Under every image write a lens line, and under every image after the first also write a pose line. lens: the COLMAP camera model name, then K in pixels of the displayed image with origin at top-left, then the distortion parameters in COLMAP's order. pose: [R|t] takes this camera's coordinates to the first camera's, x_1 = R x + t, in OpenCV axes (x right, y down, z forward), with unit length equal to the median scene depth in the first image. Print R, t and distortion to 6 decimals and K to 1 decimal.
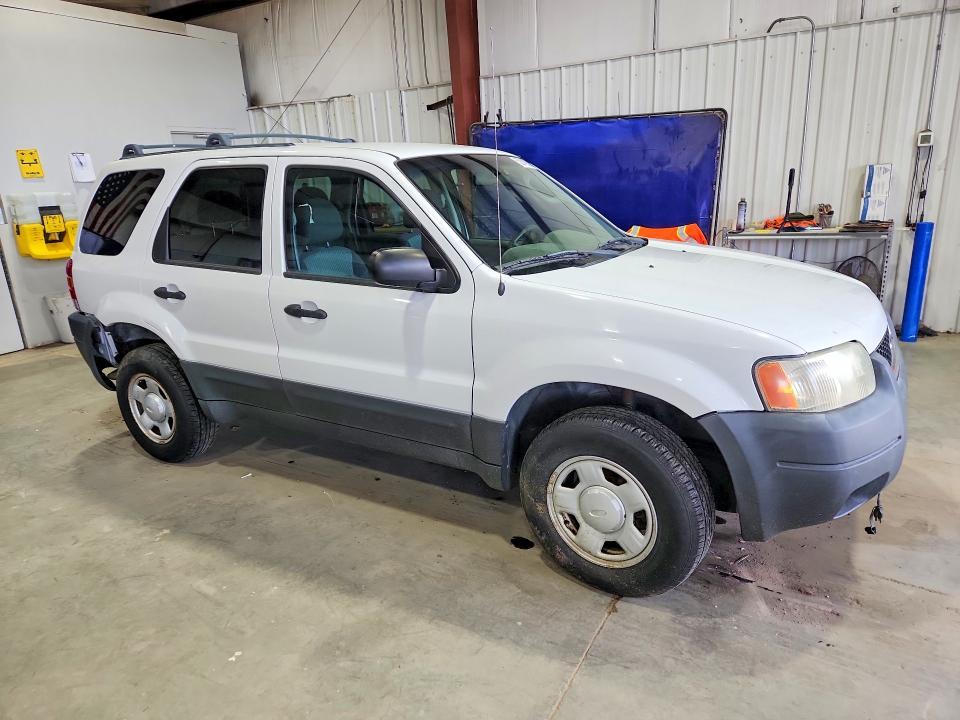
lens RADIAL K [[647.6, 0, 445.6], [0, 647.6, 379.5], [0, 0, 1]] dist [0.029747, -0.021336]
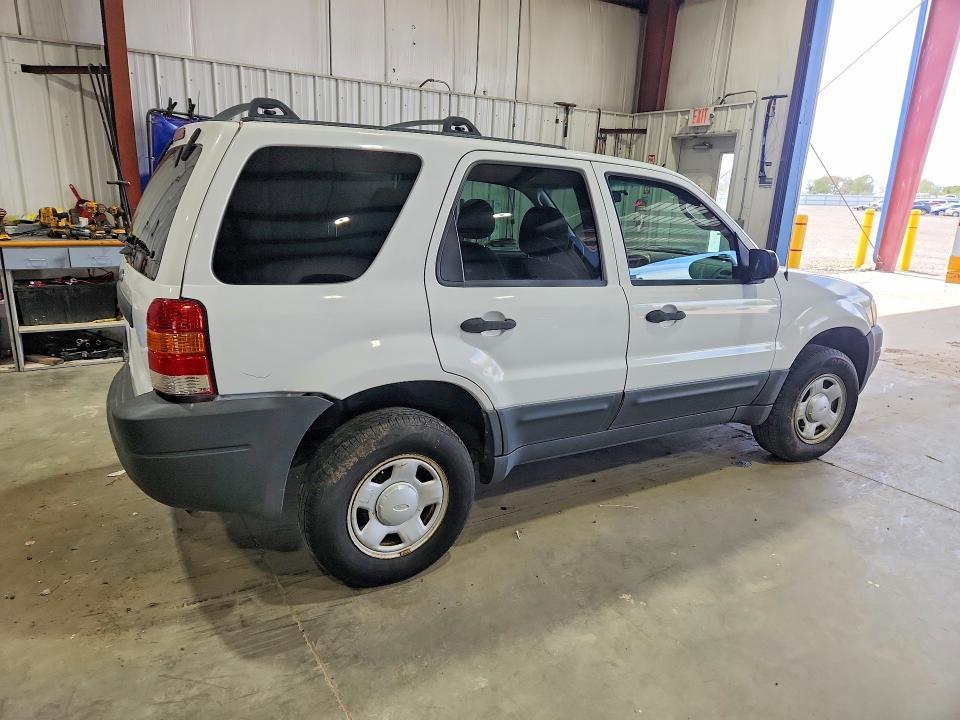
lens RADIAL K [[663.7, 0, 461.9], [0, 663.7, 378.2], [0, 0, 1]] dist [0.024454, -0.022363]
pose [[0.440851, -0.178806, 0.879590, -1.140669], [0.208656, 0.973526, 0.093322, -0.152140], [-0.872991, 0.142391, 0.466489, 0.696386]]
